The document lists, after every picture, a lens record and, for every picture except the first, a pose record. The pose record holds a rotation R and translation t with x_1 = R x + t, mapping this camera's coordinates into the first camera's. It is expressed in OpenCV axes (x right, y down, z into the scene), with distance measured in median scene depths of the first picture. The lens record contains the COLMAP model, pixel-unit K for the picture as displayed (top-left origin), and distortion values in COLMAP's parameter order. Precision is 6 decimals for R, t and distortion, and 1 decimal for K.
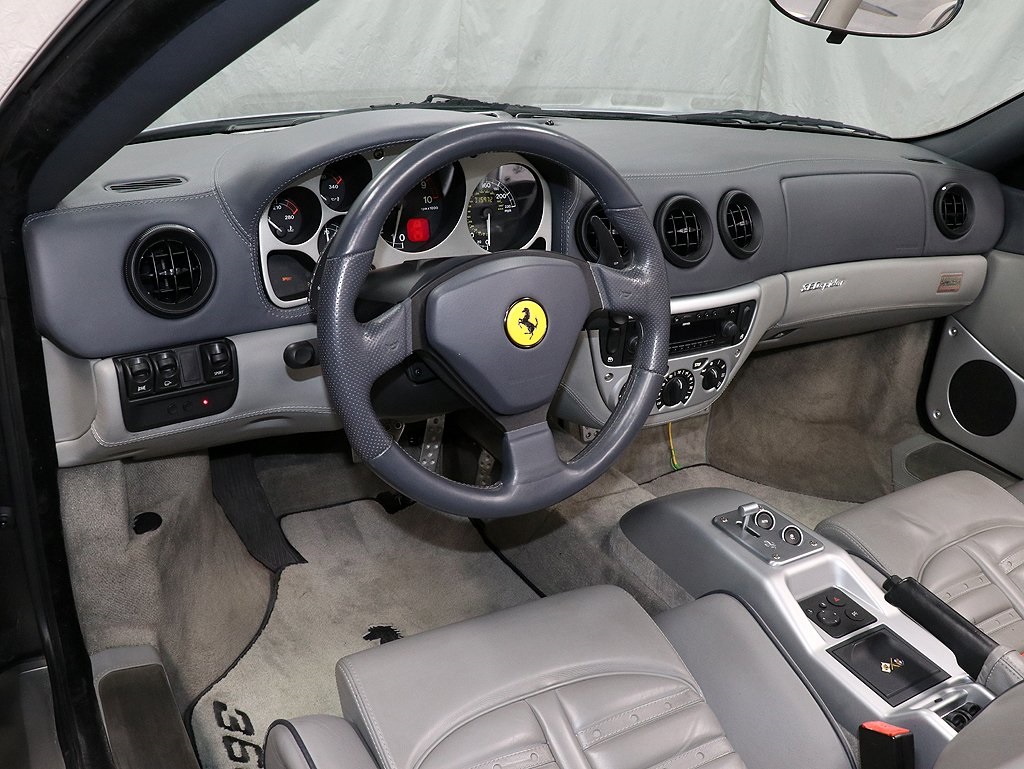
lens RADIAL K [[955.3, 0, 512.0], [0, 955.3, 384.5], [0, 0, 1]] dist [-0.182075, 0.160185]
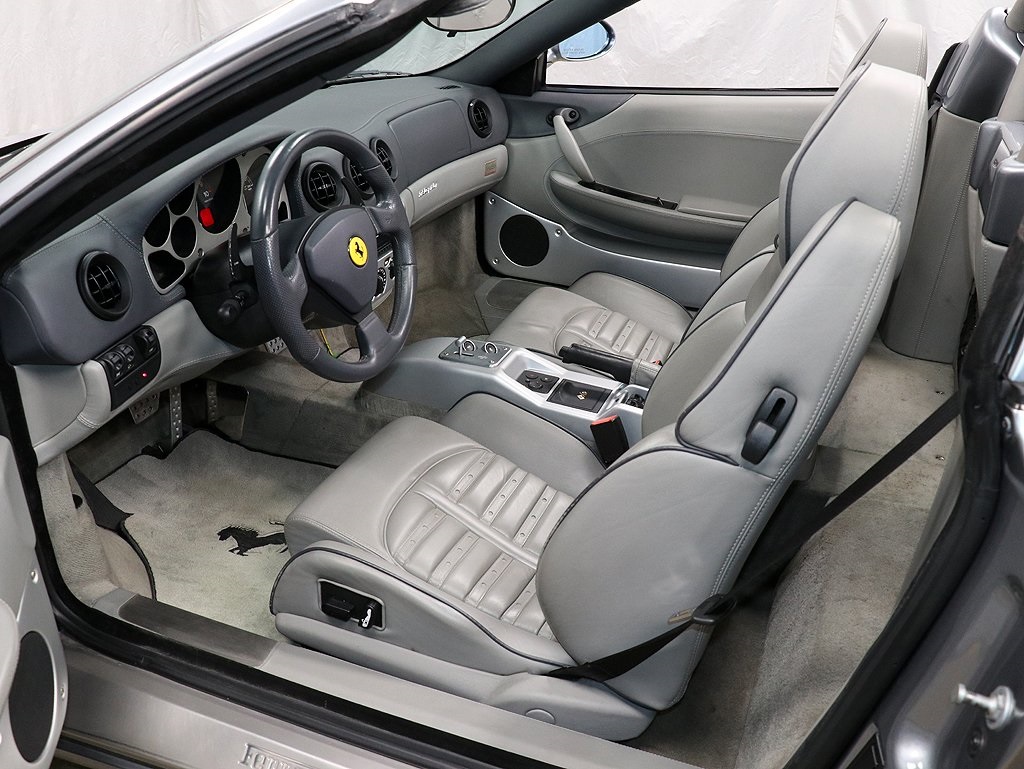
lens RADIAL K [[955.3, 0, 512.0], [0, 955.3, 384.5], [0, 0, 1]] dist [-0.182075, 0.160185]
pose [[0.790858, -0.328057, 0.516645, -0.516585], [0.285267, 0.944478, 0.163046, -0.030505], [-0.541448, 0.018435, 0.840532, -0.349946]]
